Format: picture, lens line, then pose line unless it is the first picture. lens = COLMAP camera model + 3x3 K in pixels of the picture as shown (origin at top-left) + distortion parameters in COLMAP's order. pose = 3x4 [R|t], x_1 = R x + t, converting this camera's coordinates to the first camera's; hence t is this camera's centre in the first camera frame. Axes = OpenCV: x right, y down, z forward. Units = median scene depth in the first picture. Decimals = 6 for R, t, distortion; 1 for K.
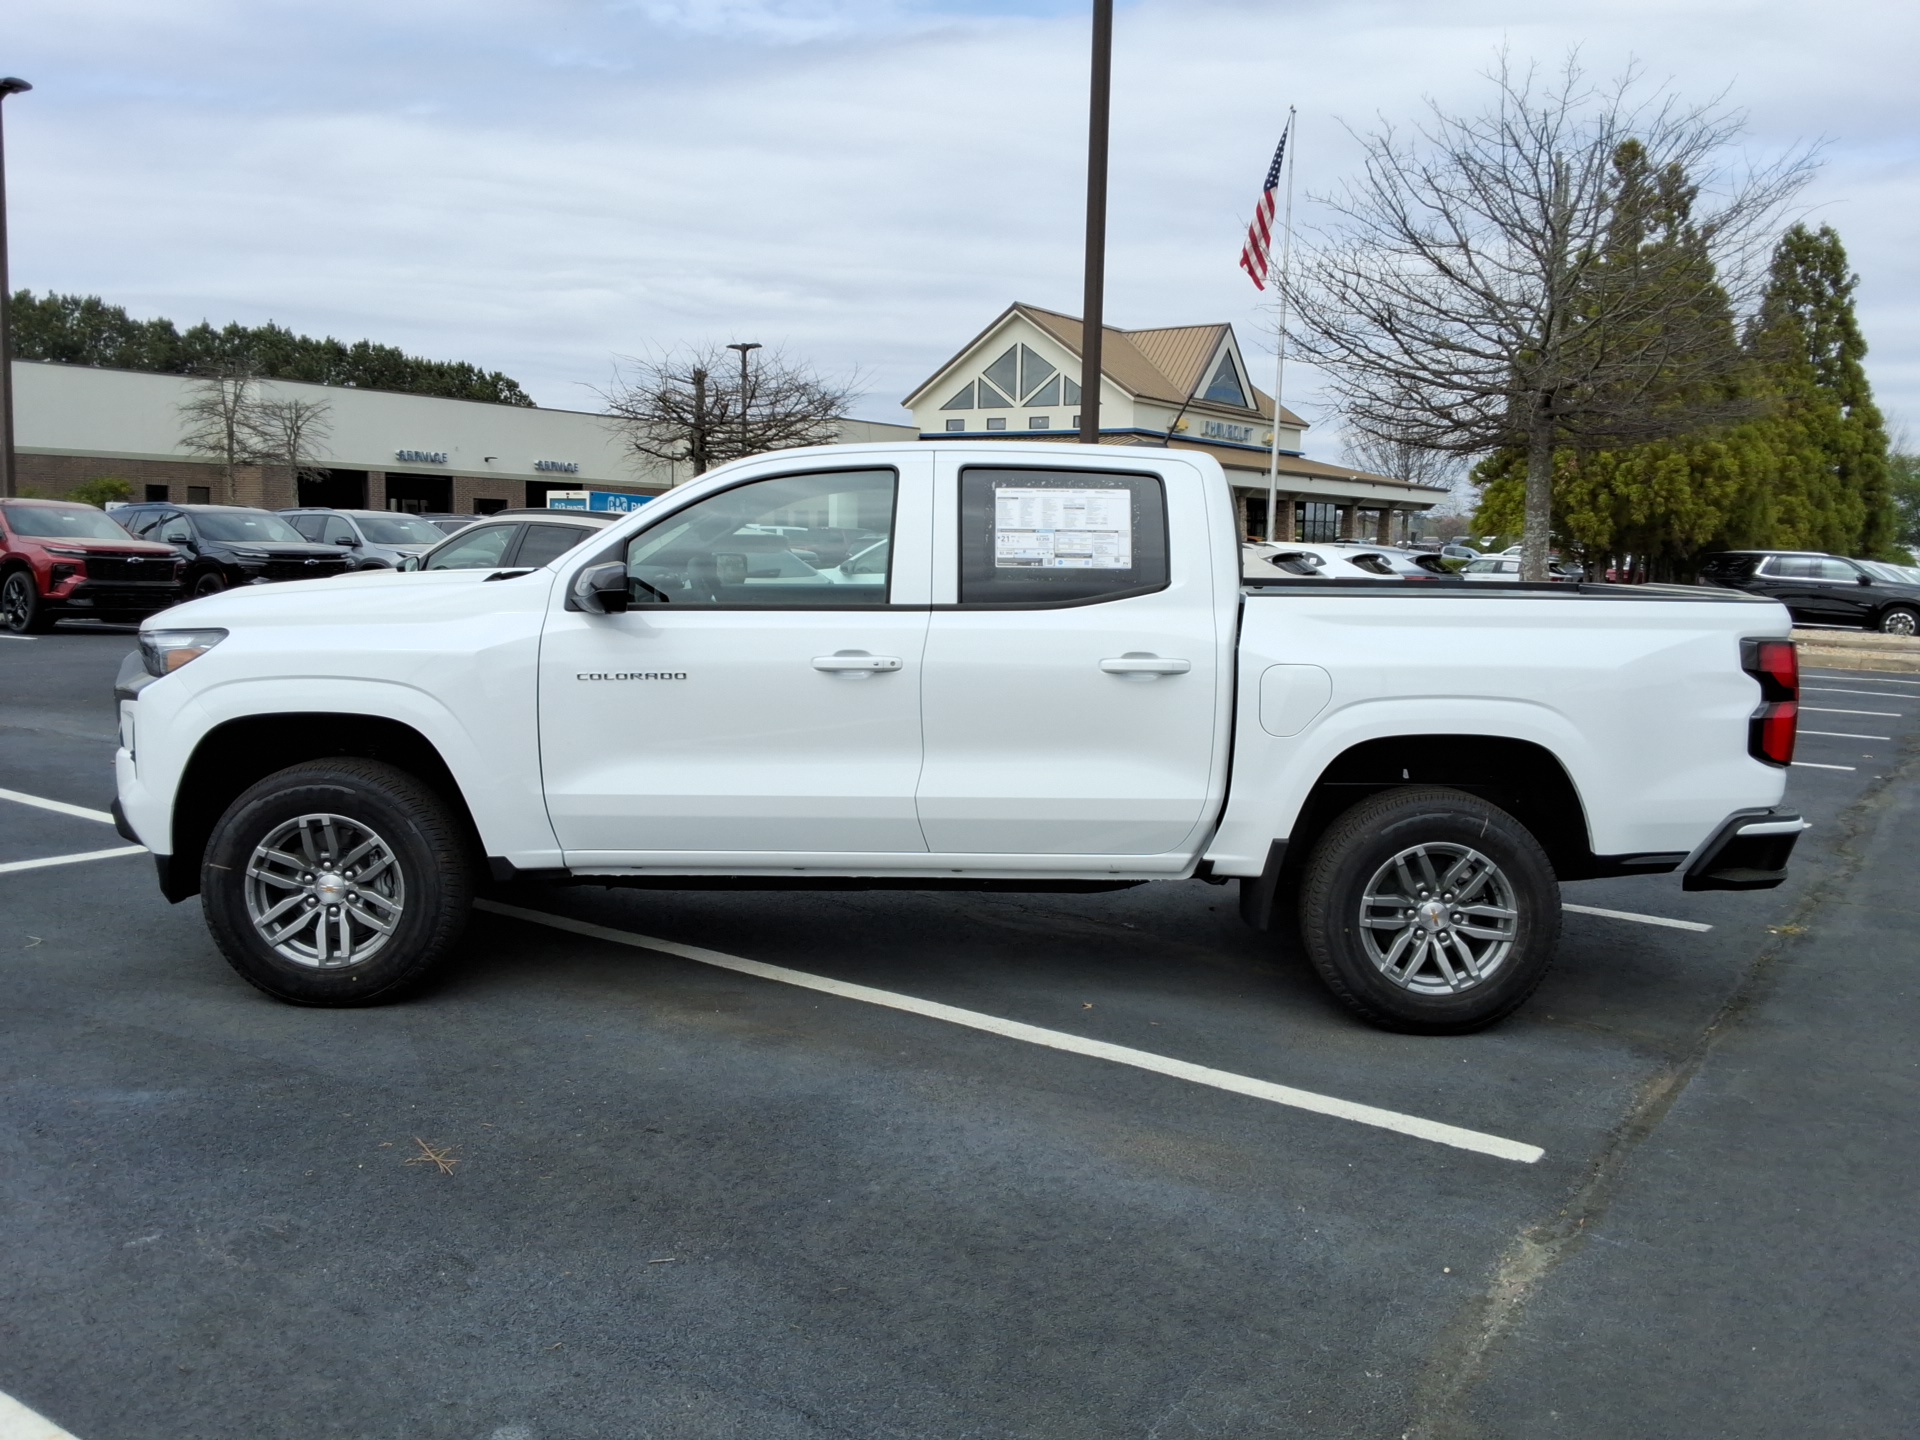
lens RADIAL K [[1544.4, 0, 974.4], [0, 1544.4, 706.8], [0, 0, 1]] dist [0.109992, -0.174001]
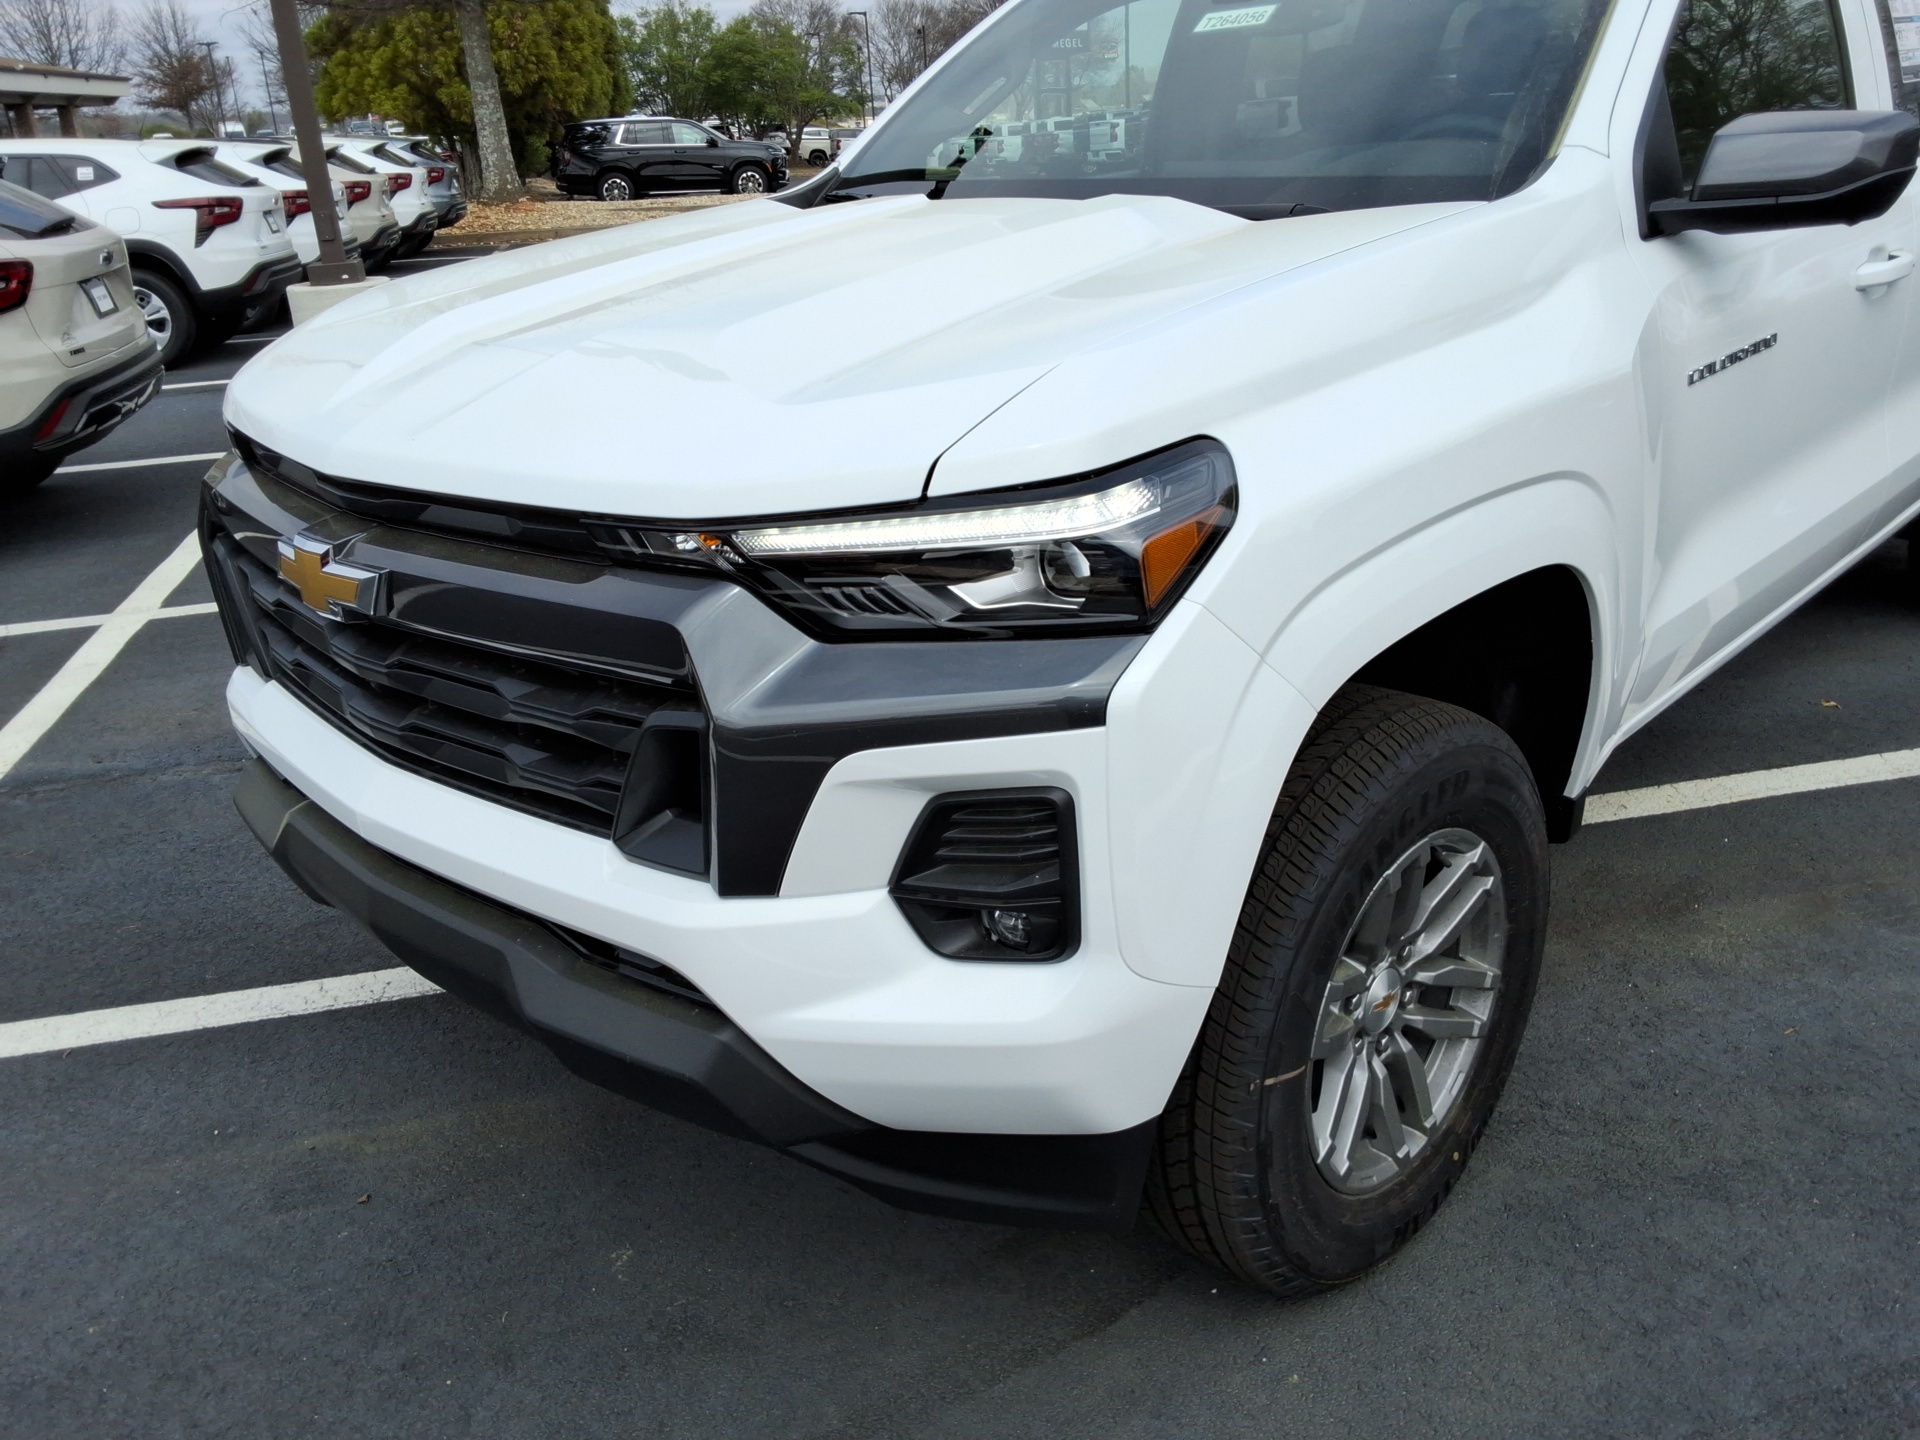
lens RADIAL K [[1544.4, 0, 951.2], [0, 1544.4, 694.6], [0, 0, 1]] dist [0.109992, -0.174001]
pose [[0.690010, -0.313635, 0.652318, -0.736721], [0.150684, 0.943741, 0.294360, -0.100829], [-0.707941, -0.104817, 0.698450, 0.798681]]
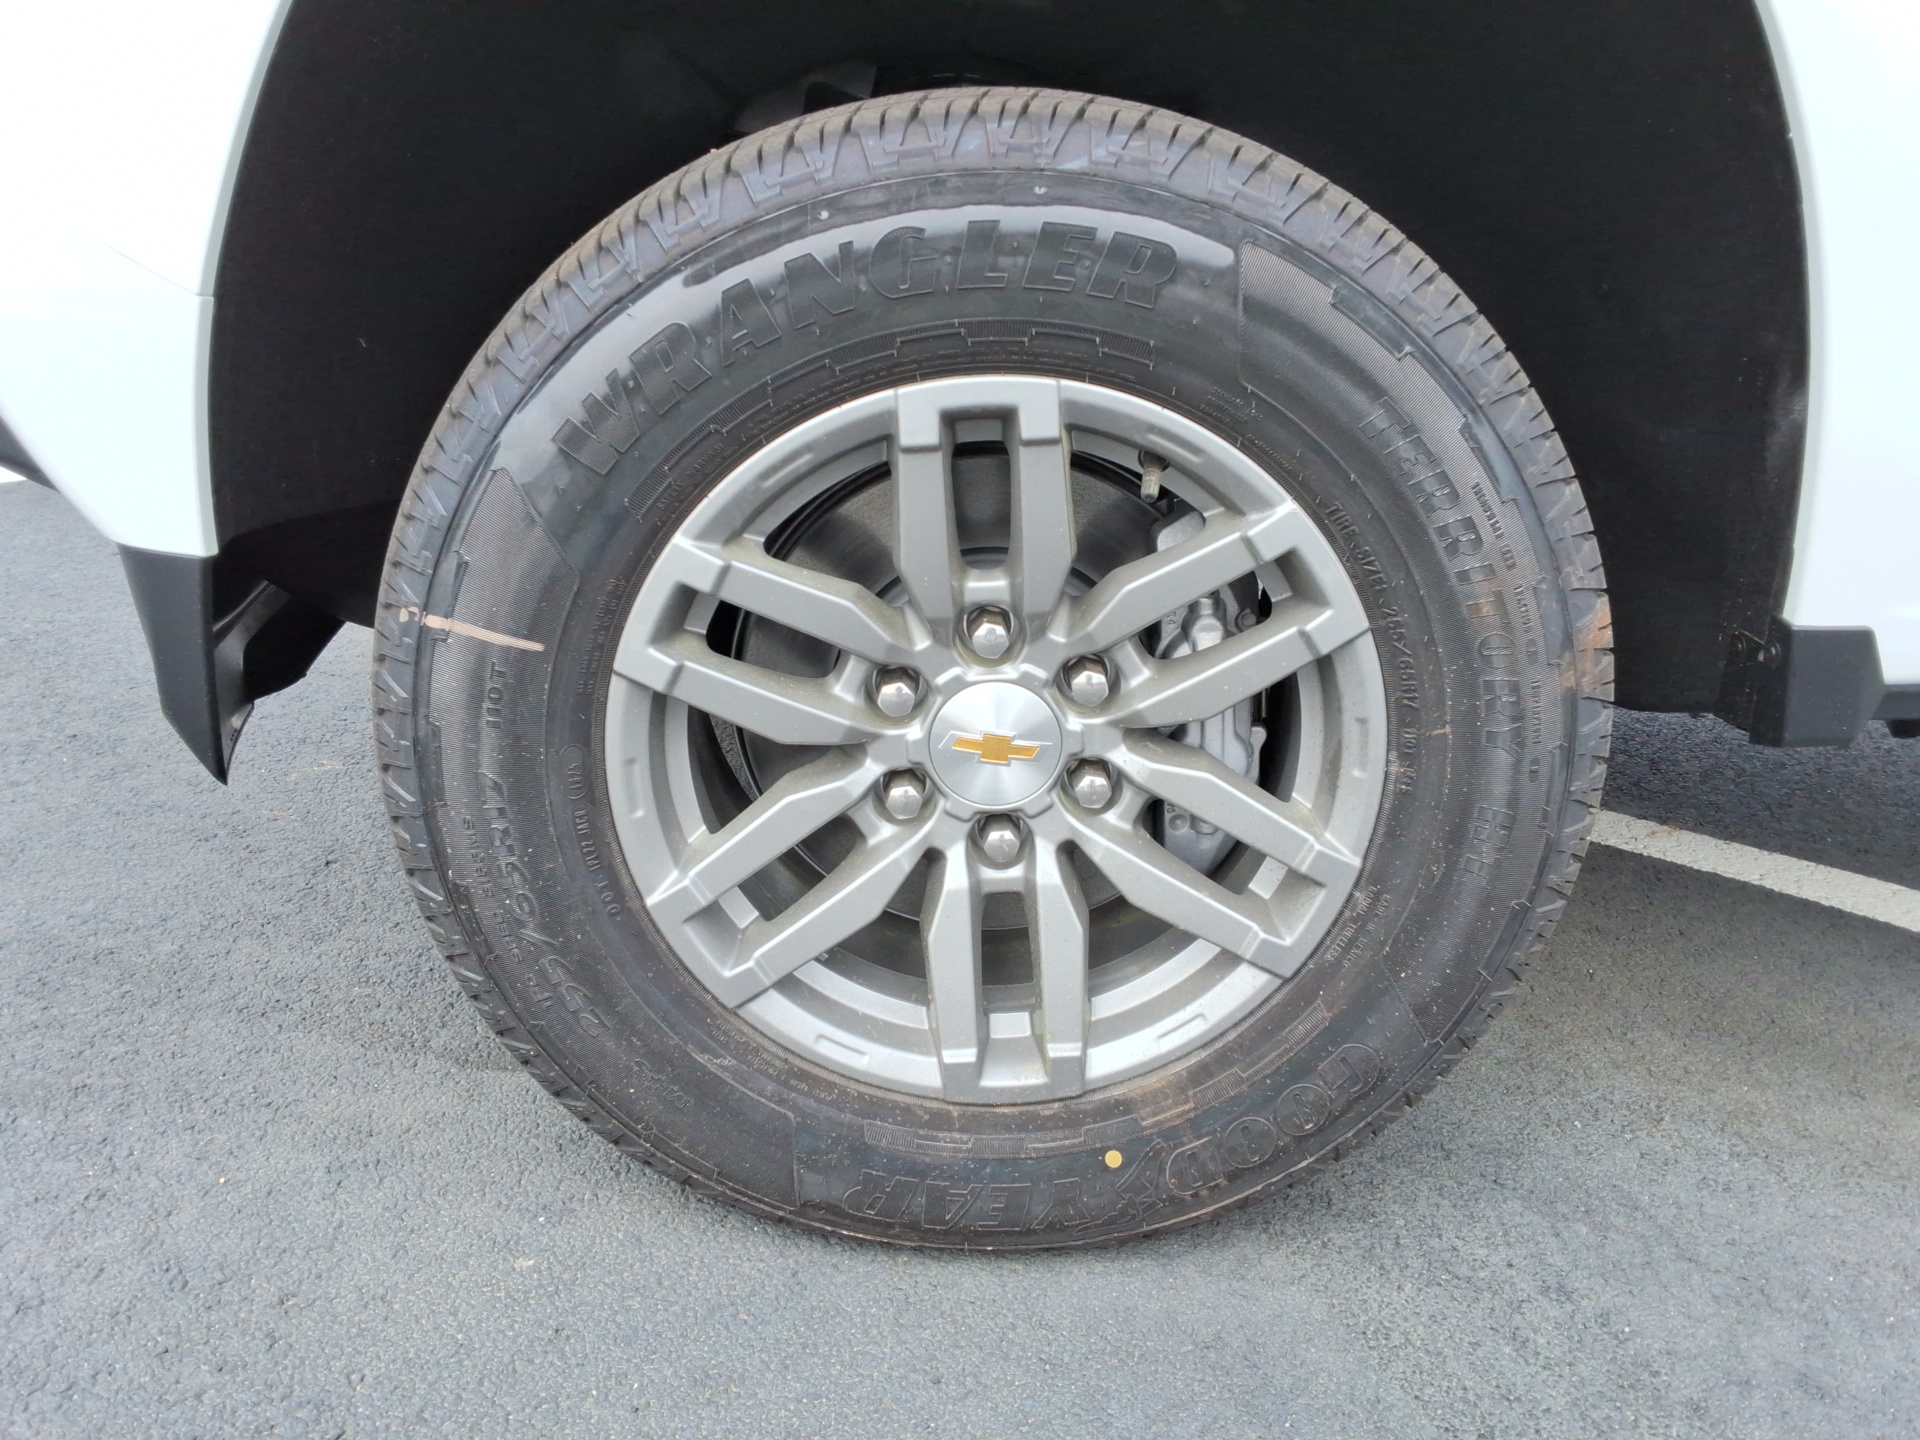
lens RADIAL K [[1544.4, 0, 976.3], [0, 1544.4, 707.8], [0, 0, 1]] dist [0.109992, -0.174001]
pose [[0.998476, 0.033205, 0.044078, -0.422737], [-0.042502, 0.972162, 0.230423, 0.063485], [-0.035200, -0.231945, 0.972092, 0.799284]]
